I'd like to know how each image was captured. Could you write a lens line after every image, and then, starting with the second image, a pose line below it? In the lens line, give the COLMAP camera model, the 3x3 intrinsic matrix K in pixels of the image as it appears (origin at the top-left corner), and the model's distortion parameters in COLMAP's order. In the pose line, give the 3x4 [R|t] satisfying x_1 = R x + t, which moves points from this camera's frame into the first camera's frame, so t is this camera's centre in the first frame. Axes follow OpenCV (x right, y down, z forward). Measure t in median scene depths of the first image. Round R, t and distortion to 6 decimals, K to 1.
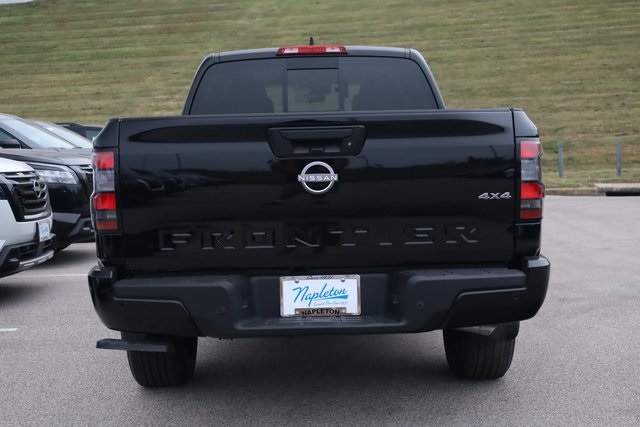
lens RADIAL K [[959.5, 0, 320.0], [0, 959.5, 213.5], [0, 0, 1]] dist [0.042489, 0.010570]
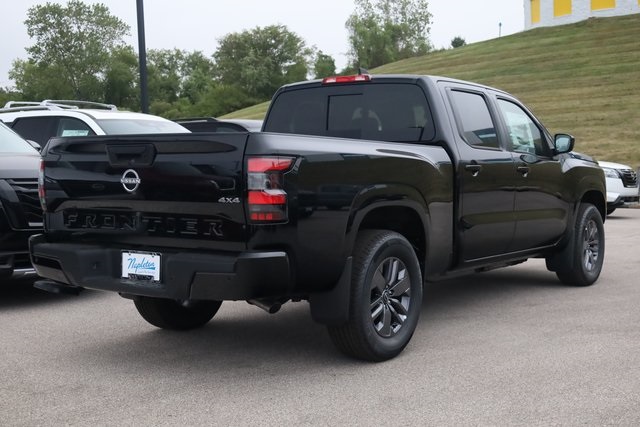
lens RADIAL K [[905.6, 0, 320.0], [0, 905.6, 213.5], [0, 0, 1]] dist [0.006390, -0.027102]
pose [[0.787506, 0.058388, -0.613535, 0.143801], [-0.060132, 0.998032, 0.017797, -0.004157], [0.613367, 0.022878, 0.789467, 0.017262]]
